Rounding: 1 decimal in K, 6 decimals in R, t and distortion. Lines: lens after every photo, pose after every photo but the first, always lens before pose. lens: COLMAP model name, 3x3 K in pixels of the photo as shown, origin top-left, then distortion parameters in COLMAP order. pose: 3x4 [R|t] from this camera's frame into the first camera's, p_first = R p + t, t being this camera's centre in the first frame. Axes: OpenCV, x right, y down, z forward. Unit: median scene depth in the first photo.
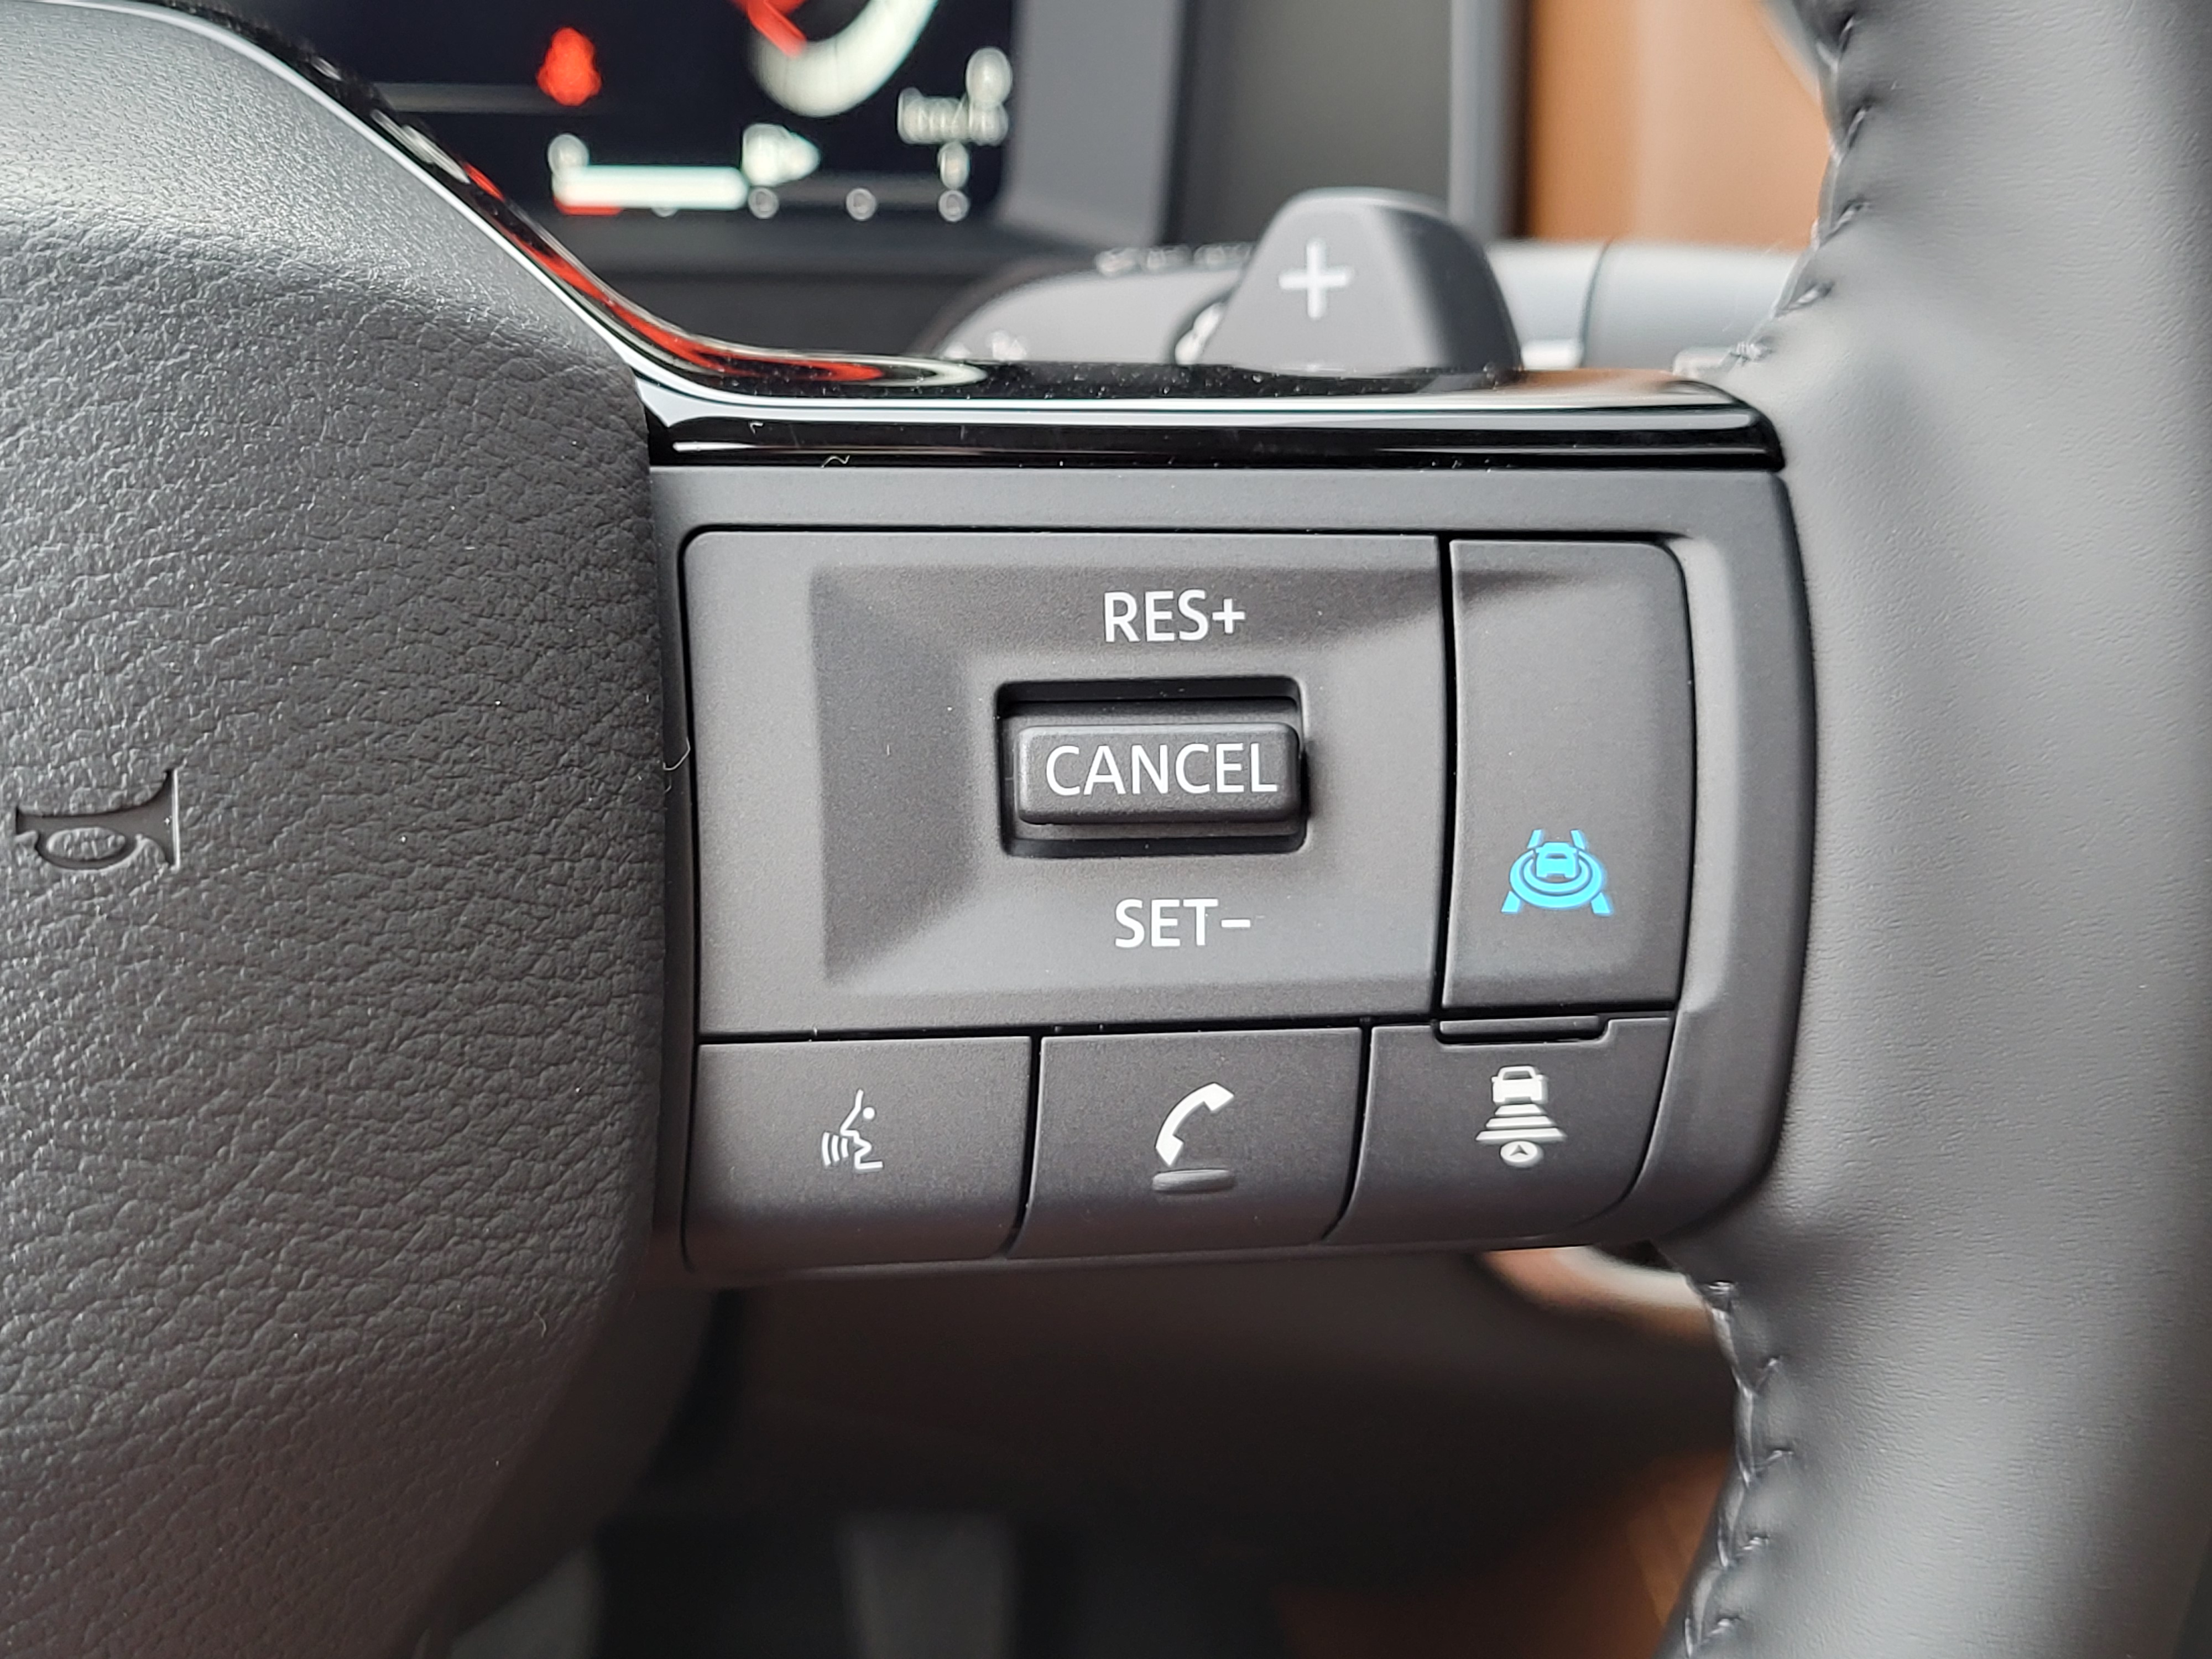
lens RADIAL K [[3170.4, 0, 1113.2], [0, 3170.4, 798.7], [0, 0, 1]] dist [0.017054, -0.014414]
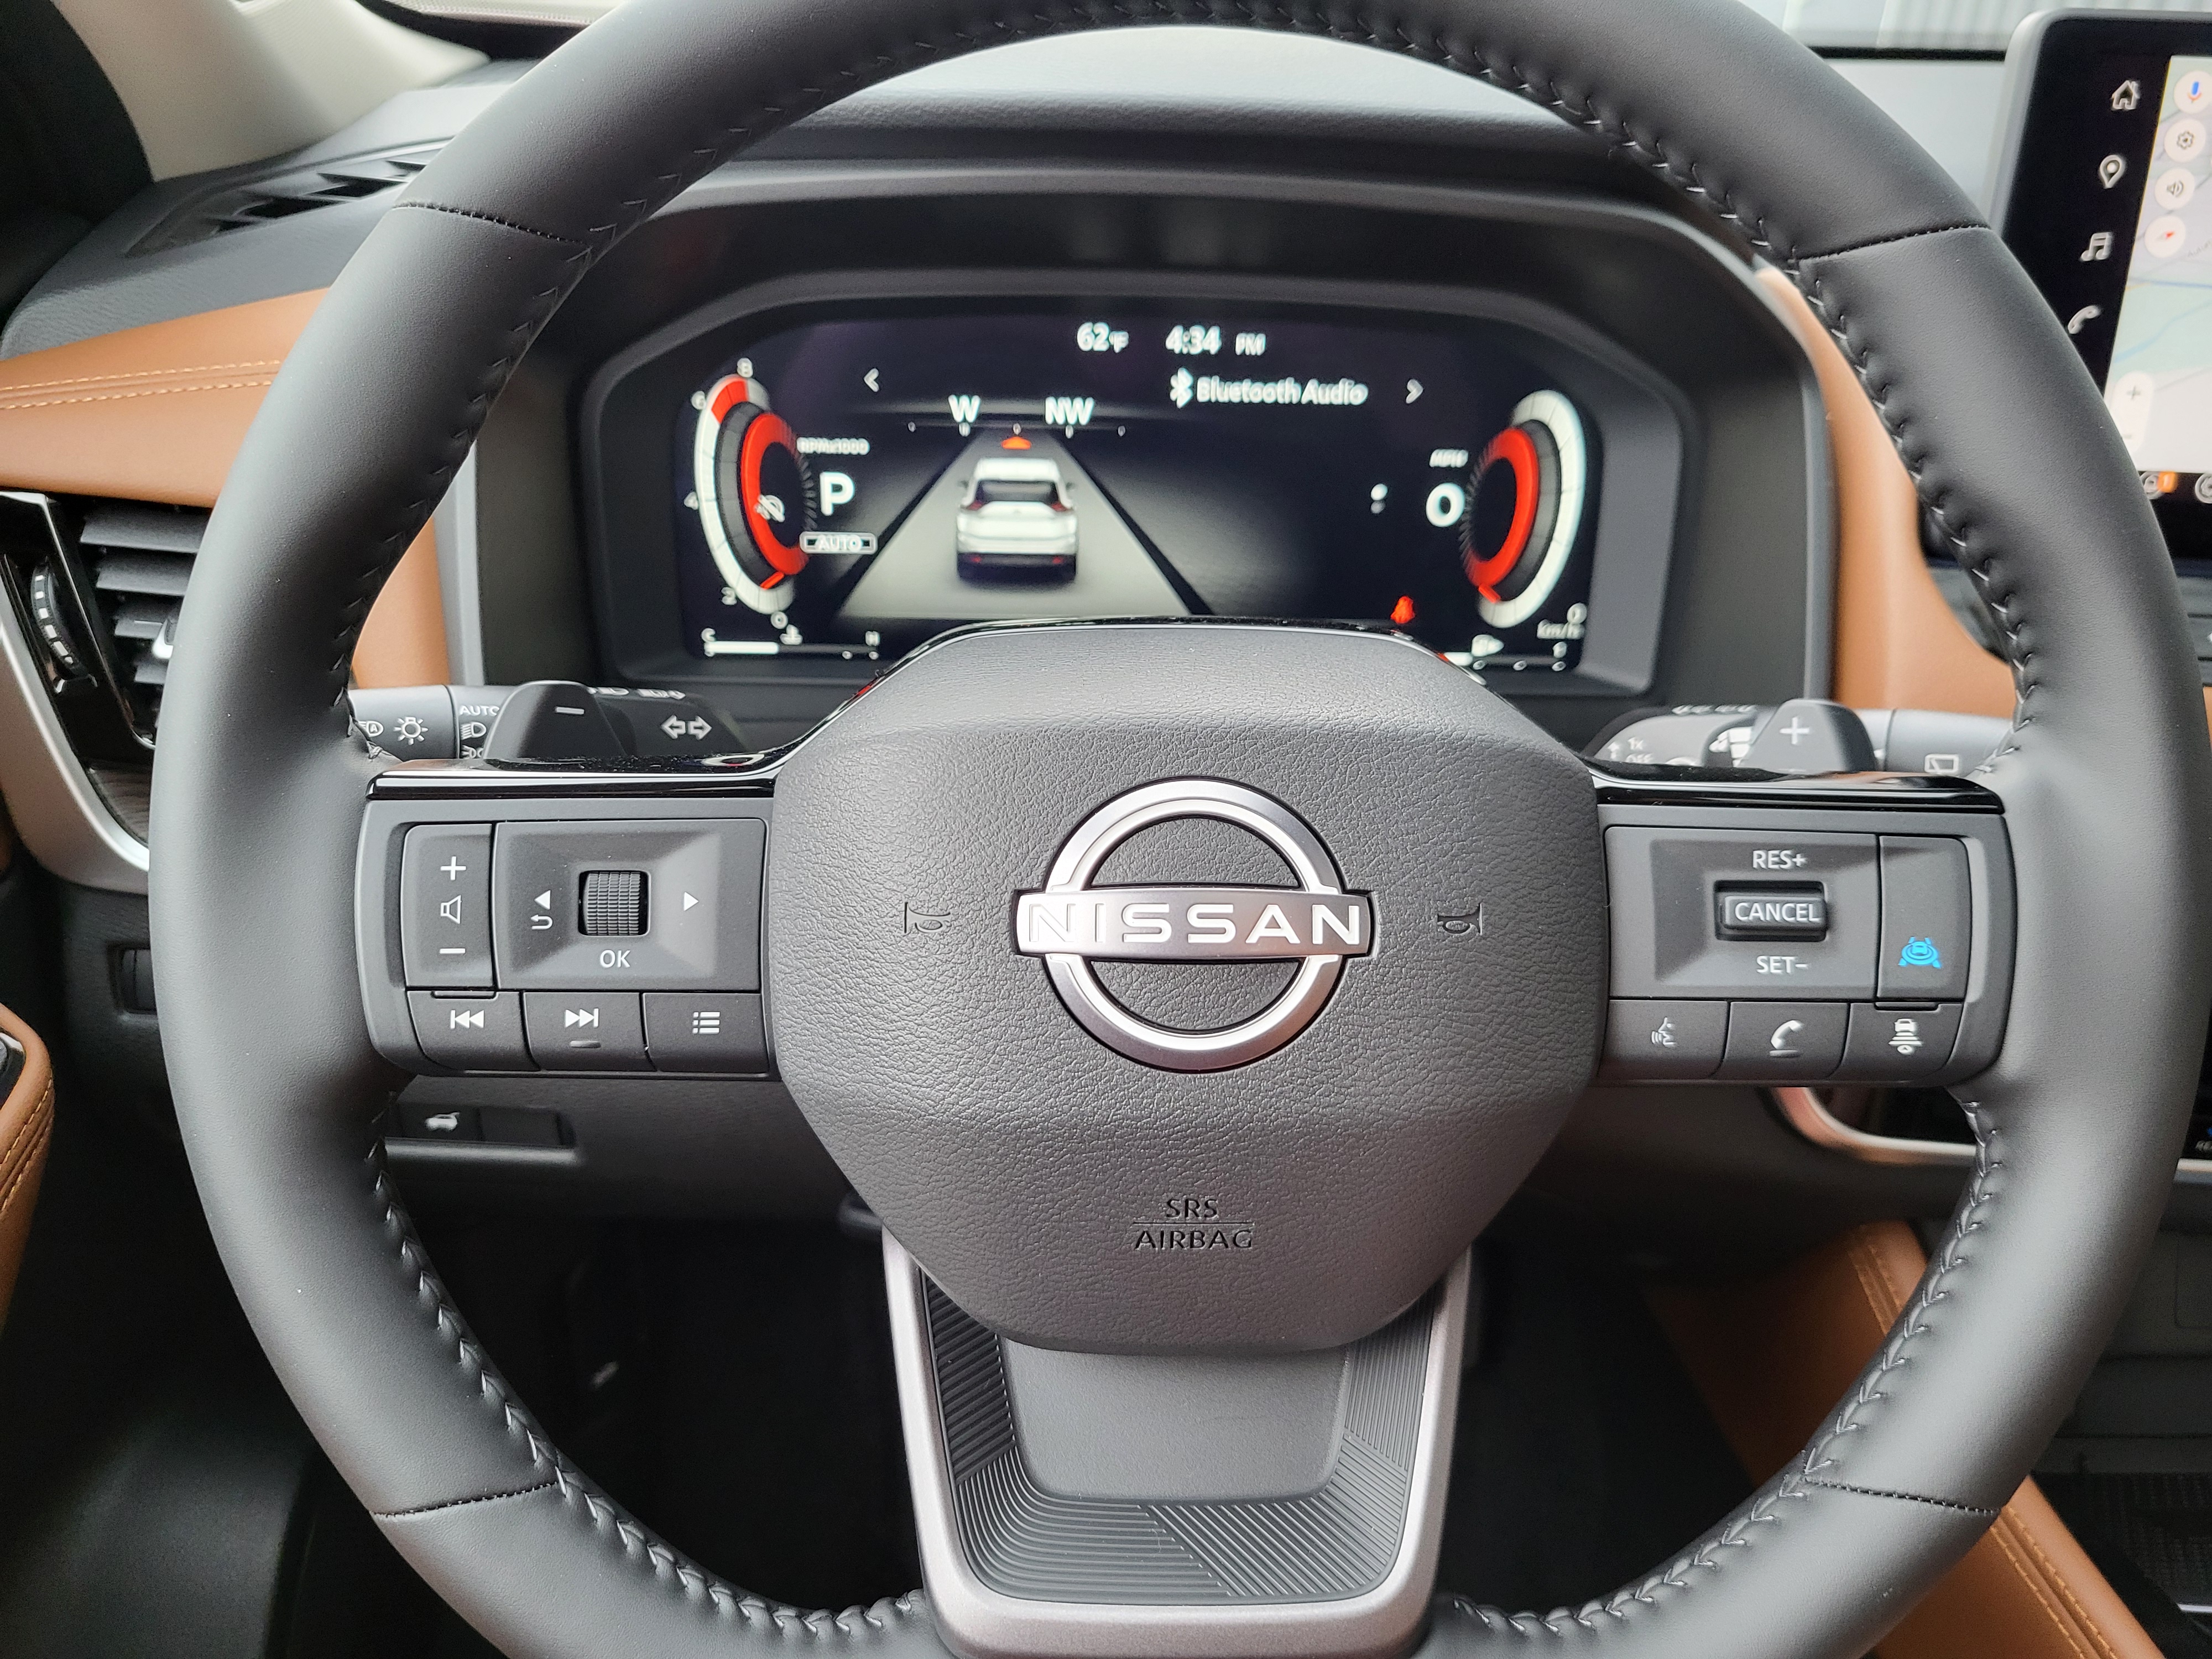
lens RADIAL K [[1693.7, 0, 1154.3], [0, 1693.7, 833.8], [0, 0, 1]] dist [0.012862, -0.002240]
pose [[0.985379, 0.023608, -0.168734, -0.286213], [-0.031188, 0.998613, -0.042412, 0.002888], [0.167499, 0.047055, 0.984749, -0.637663]]
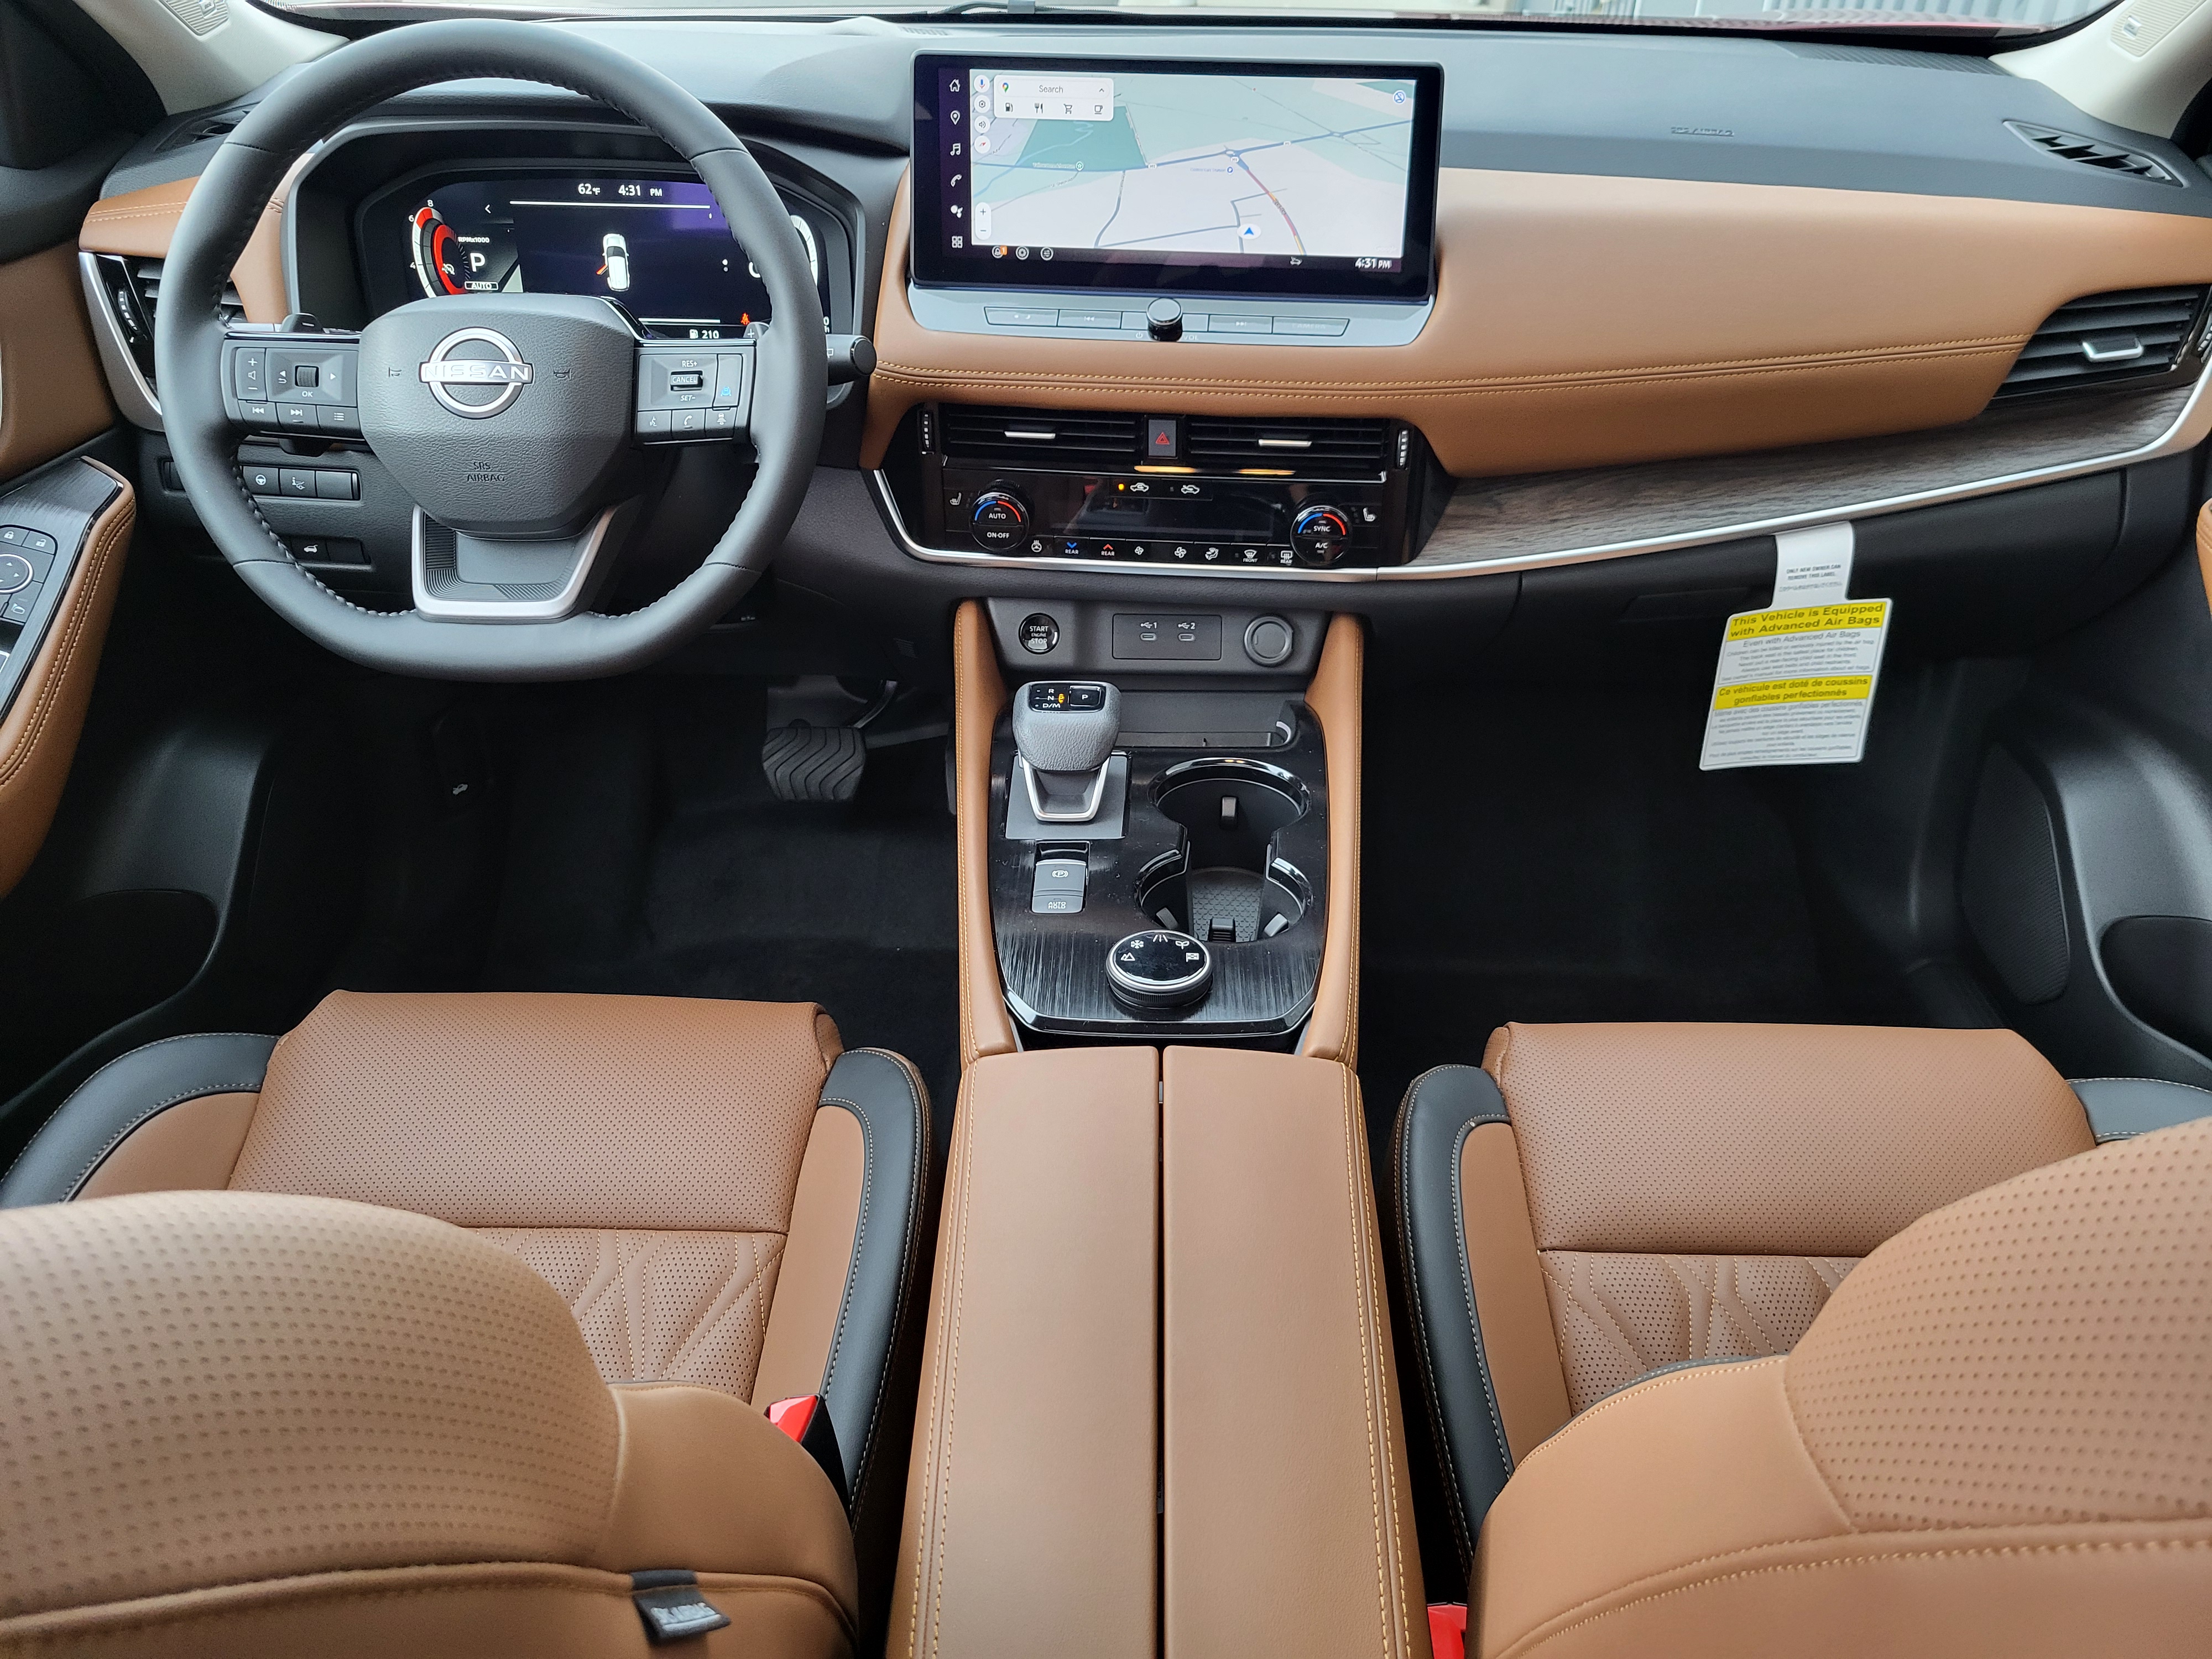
lens RADIAL K [[1640.2, 0, 1149.2], [0, 1640.2, 792.6], [0, 0, 1]] dist [0.033470, -0.003478]
pose [[0.977457, 0.039823, -0.207346, 2.275323], [-0.036512, 0.999138, 0.019771, 1.001819], [0.207955, -0.011755, 0.978068, -3.246963]]
